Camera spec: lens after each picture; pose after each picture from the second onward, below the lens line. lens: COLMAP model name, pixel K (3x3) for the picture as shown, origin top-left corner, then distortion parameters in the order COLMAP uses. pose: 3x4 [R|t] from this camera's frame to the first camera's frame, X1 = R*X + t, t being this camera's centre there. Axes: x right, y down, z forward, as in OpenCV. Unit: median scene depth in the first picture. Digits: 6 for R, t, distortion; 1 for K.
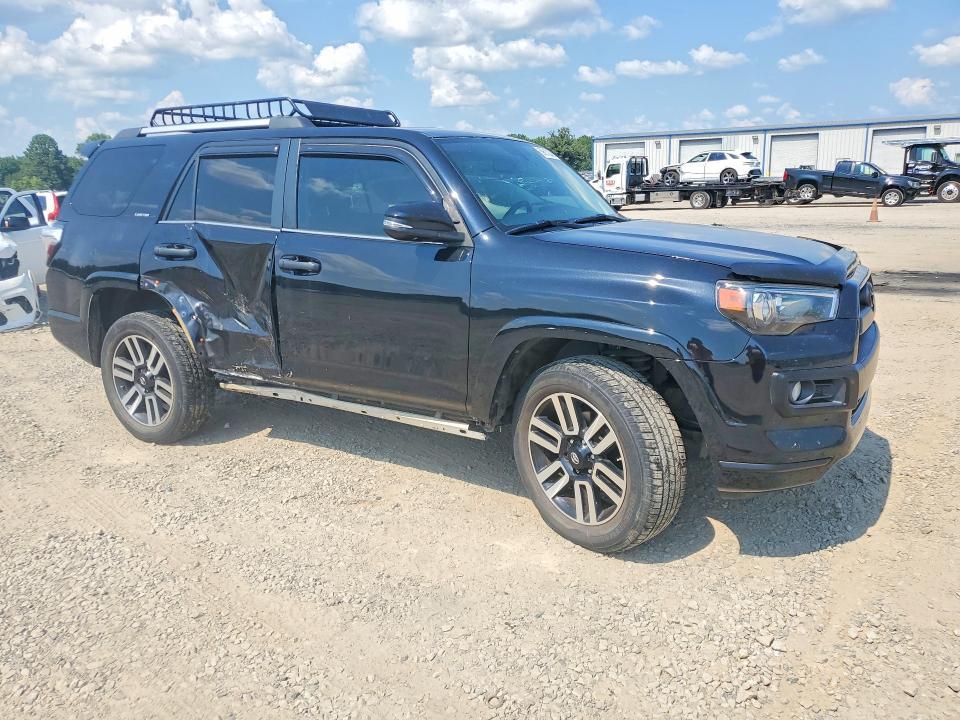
lens RADIAL K [[762.5, 0, 472.3], [0, 762.5, 365.4], [0, 0, 1]] dist [0.014188, 0.004852]
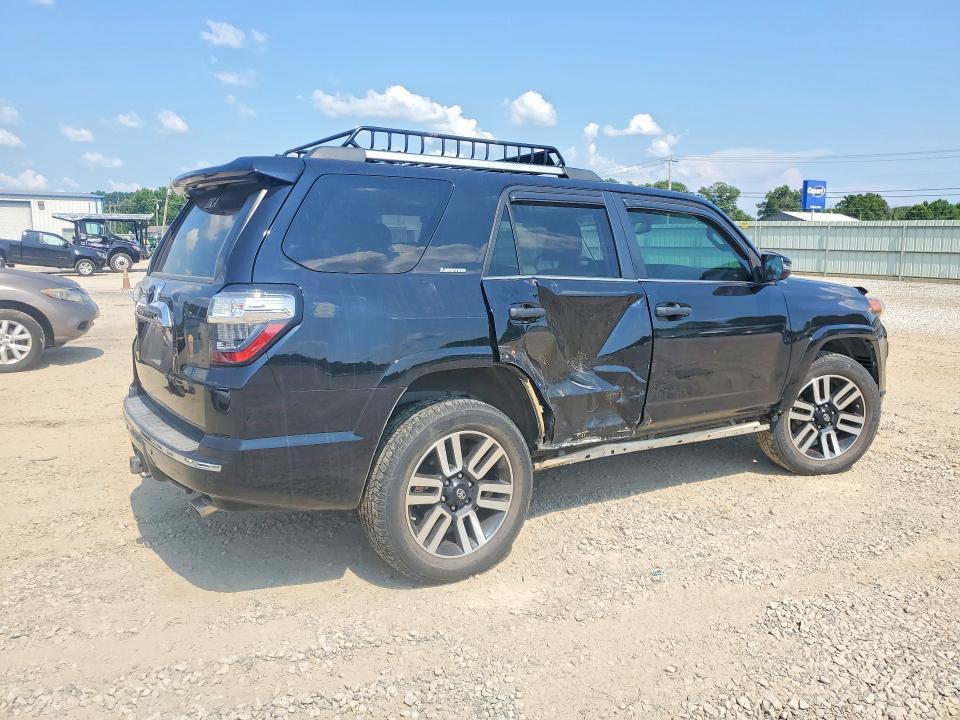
lens RADIAL K [[762.5, 0, 472.1], [0, 762.5, 357.3], [0, 0, 1]] dist [0.014188, 0.004852]
pose [[0.420952, -0.108288, 0.900596, -1.027523], [0.200415, 0.979415, 0.024089, -0.118273], [-0.884666, 0.170353, 0.433989, 0.633561]]
